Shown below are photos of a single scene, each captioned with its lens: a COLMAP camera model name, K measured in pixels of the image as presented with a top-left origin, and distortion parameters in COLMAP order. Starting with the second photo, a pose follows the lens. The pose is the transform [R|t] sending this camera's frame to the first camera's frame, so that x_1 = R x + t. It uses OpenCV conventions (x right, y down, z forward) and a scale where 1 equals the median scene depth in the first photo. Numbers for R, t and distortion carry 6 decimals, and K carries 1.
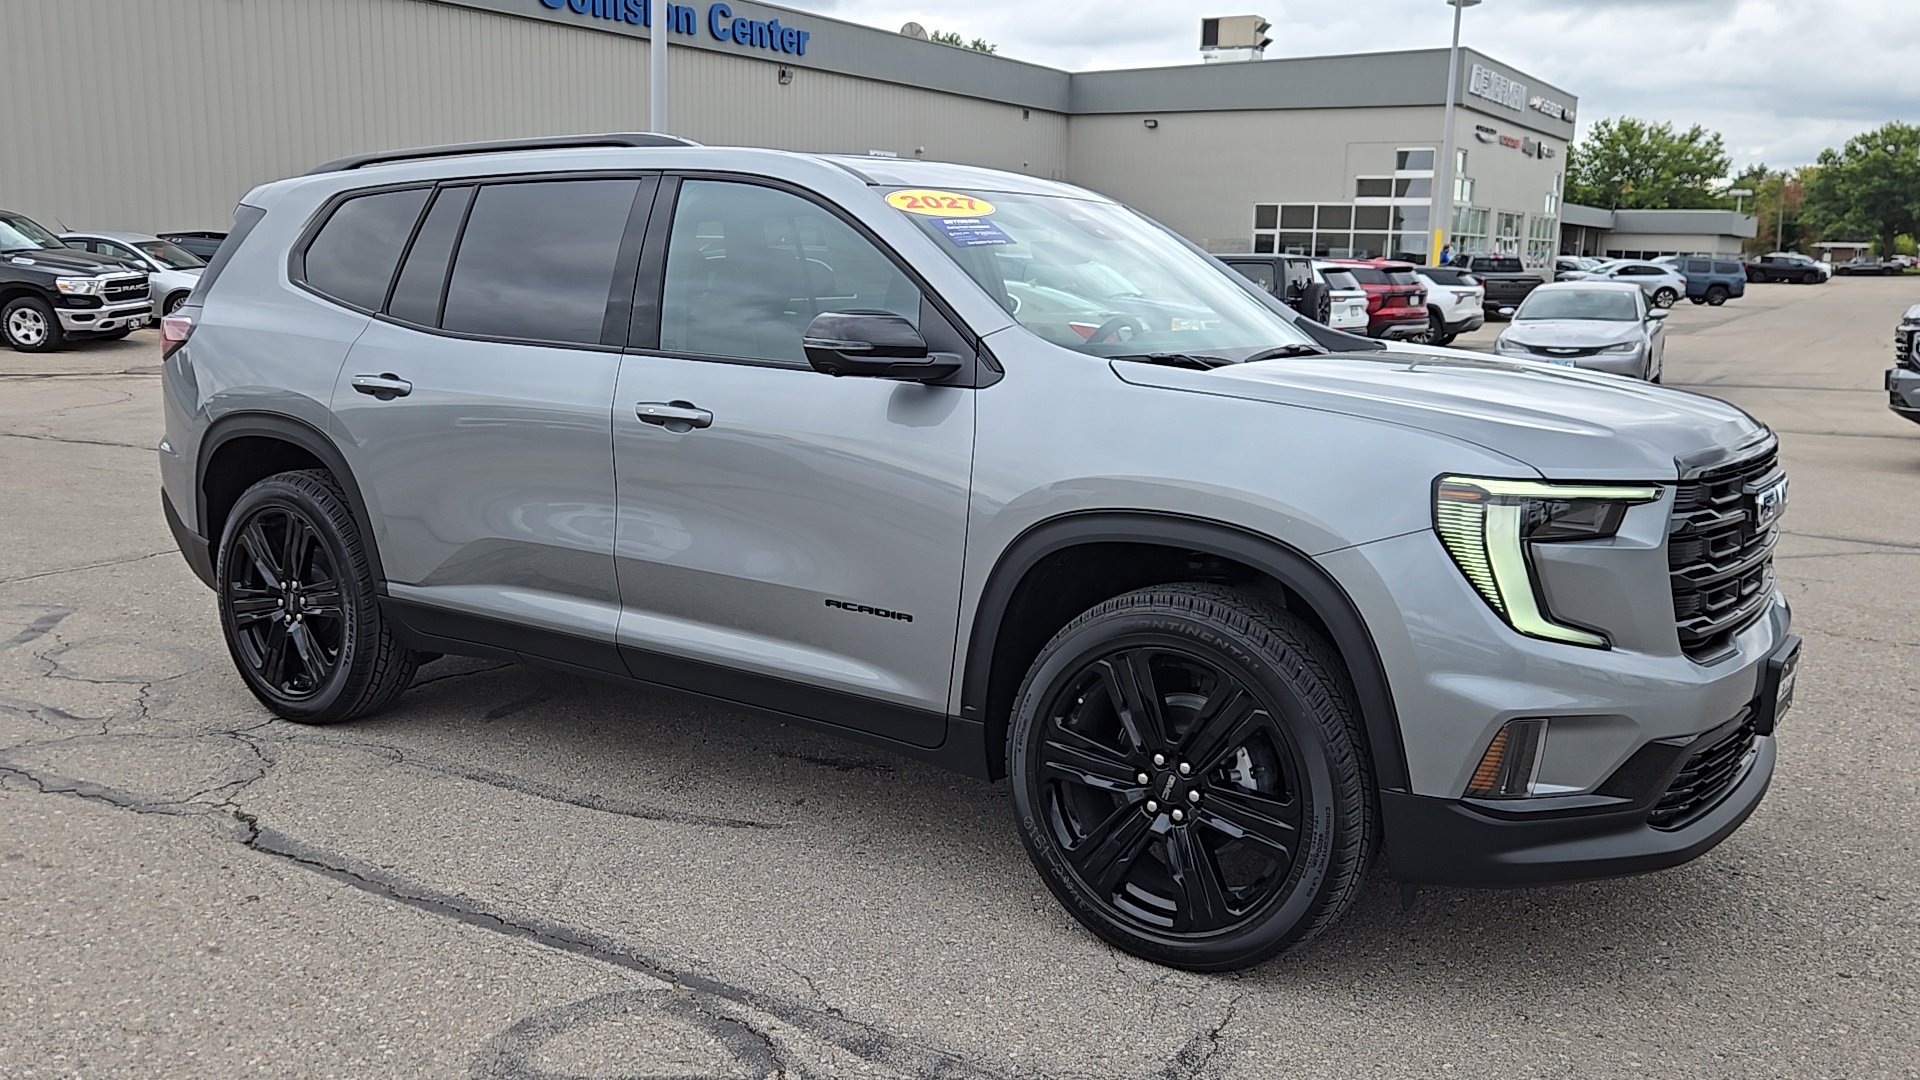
lens RADIAL K [[1594.4, 0, 958.5], [0, 1594.4, 547.0], [0, 0, 1]] dist [0.008126, -0.001115]
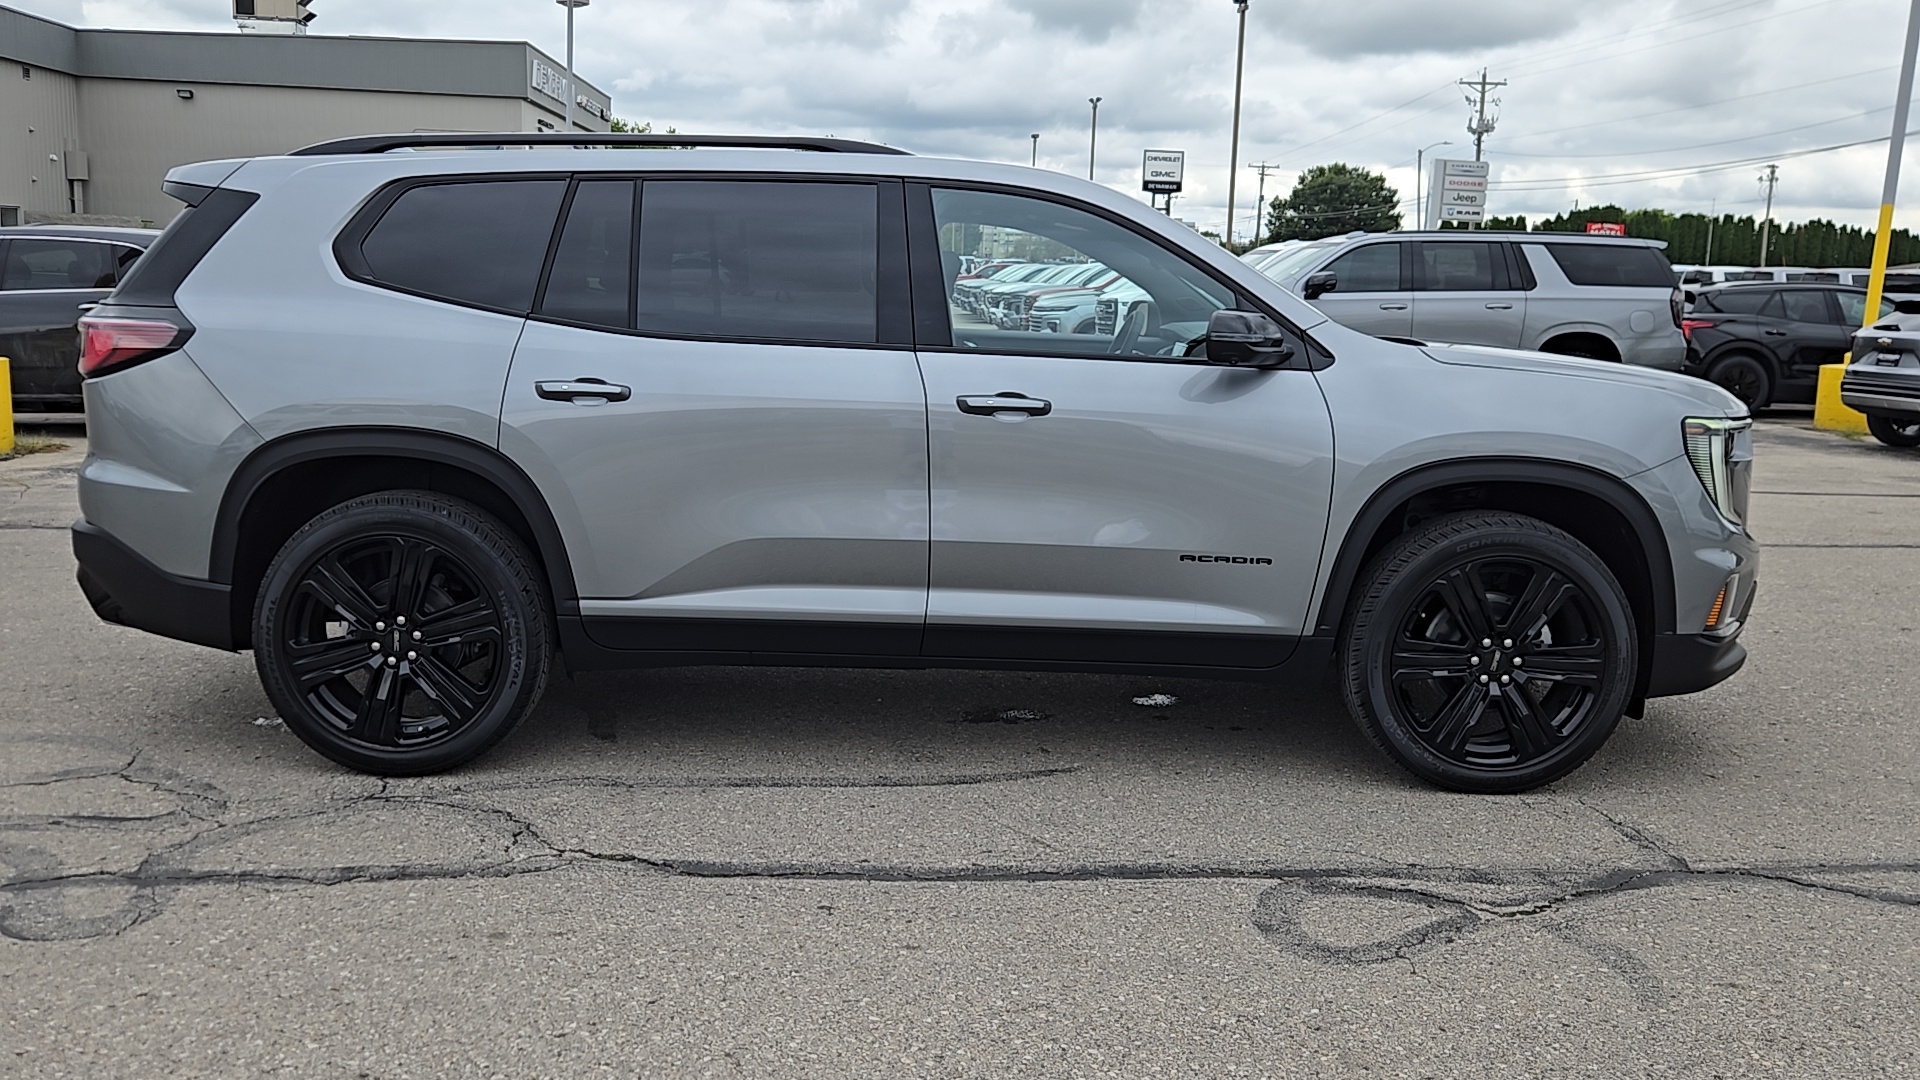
lens RADIAL K [[1594.4, 0, 944.3], [0, 1594.4, 523.5], [0, 0, 1]] dist [0.008126, -0.001115]
pose [[0.820691, -0.083107, 0.565296, -0.131393], [0.086716, 0.996021, 0.020537, -0.004383], [-0.564753, 0.032165, 0.824633, 0.019751]]
